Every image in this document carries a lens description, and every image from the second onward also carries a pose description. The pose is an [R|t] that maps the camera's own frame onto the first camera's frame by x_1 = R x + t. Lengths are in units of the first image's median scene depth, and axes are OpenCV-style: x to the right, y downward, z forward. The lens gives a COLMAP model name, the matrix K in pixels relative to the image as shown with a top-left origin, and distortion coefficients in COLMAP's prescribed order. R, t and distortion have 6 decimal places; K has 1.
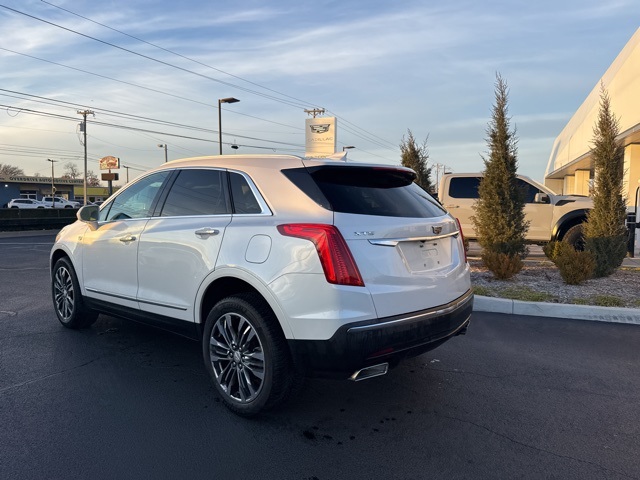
lens RADIAL K [[460.9, 0, 322.5], [0, 460.9, 240.4], [0, 0, 1]] dist [0.077002, -0.083627]
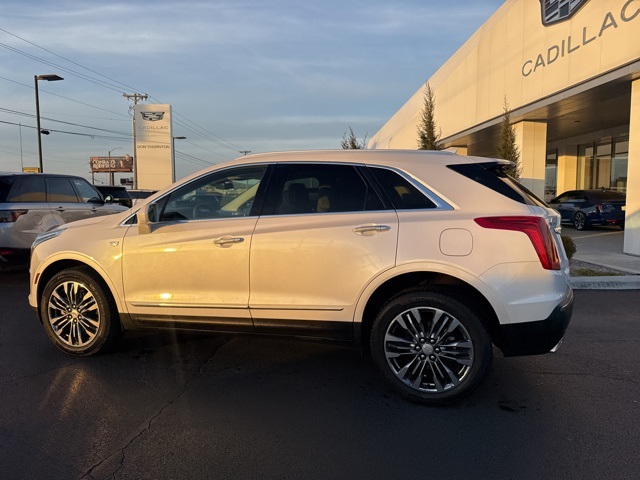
lens RADIAL K [[464.2, 0, 320.4], [0, 464.2, 242.9], [0, 0, 1]] dist [0.049823, -0.050507]
pose [[0.915220, -0.049330, 0.399924, -0.623832], [0.042220, 0.998755, 0.026575, -0.016030], [-0.400737, -0.007437, 0.916163, 0.120838]]
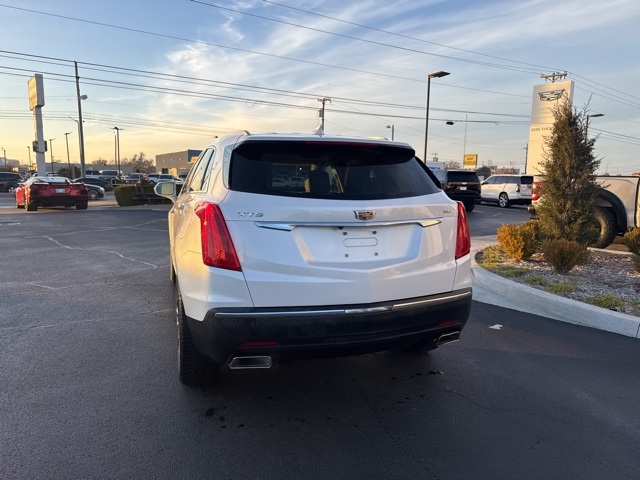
lens RADIAL K [[462.1, 0, 320.2], [0, 462.1, 242.8], [0, 0, 1]] dist [0.046956, -0.054881]
pose [[0.871040, 0.075658, -0.485350, 0.465800], [-0.051139, 0.996665, 0.063587, -0.017287], [0.488542, -0.030566, 0.872005, 0.182743]]
